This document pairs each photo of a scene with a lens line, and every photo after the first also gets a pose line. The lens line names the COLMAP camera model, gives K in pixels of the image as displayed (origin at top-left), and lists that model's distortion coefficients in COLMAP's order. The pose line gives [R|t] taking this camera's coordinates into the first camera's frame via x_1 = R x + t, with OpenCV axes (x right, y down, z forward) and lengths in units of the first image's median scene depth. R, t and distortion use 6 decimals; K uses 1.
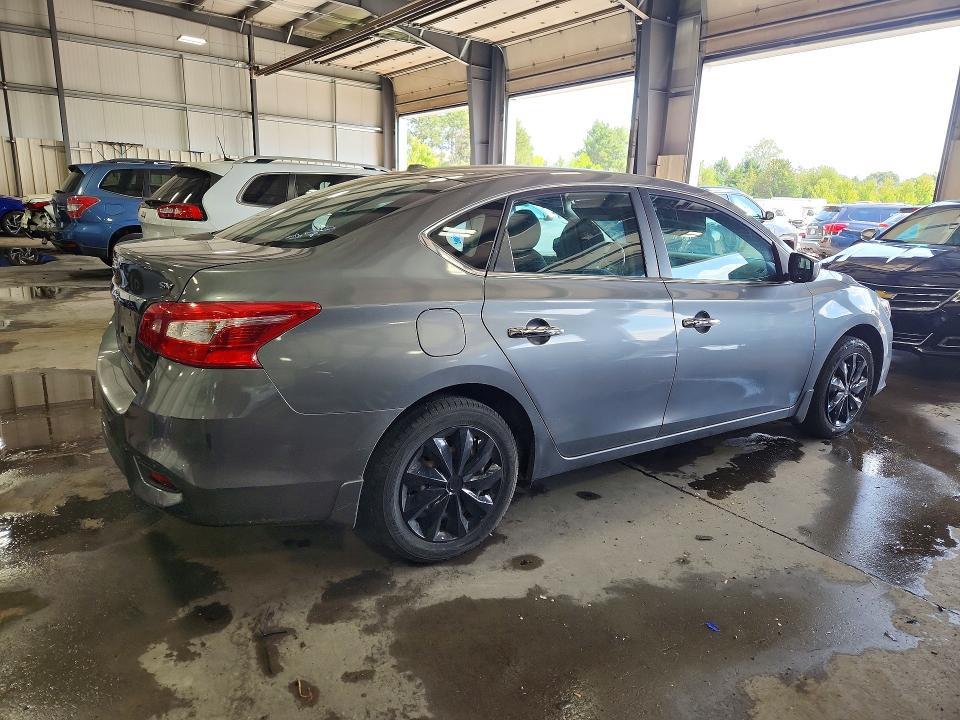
lens RADIAL K [[653.8, 0, 480.0], [0, 653.8, 360.0], [0, 0, 1]] dist [0.041481, -0.000396]
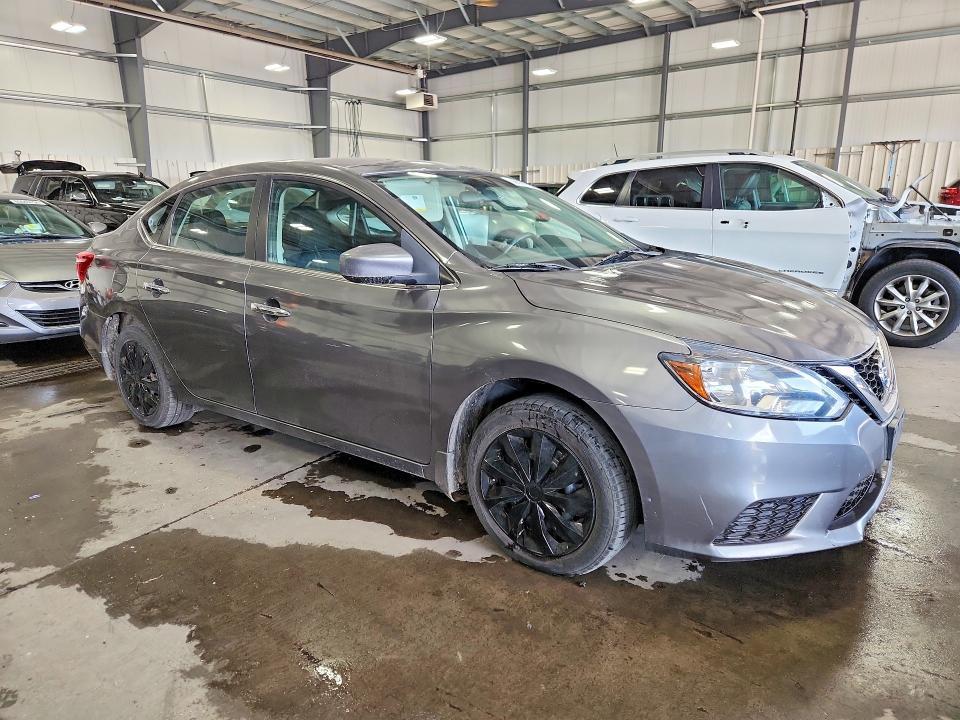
lens RADIAL K [[674.7, 0, 480.0], [0, 674.7, 360.0], [0, 0, 1]] dist [0.030122, 0.000506]
pose [[0.304250, 0.176188, -0.936157, 1.281658], [-0.190687, 0.974120, 0.121360, -0.151891], [0.933312, 0.141589, 0.329973, 0.901985]]
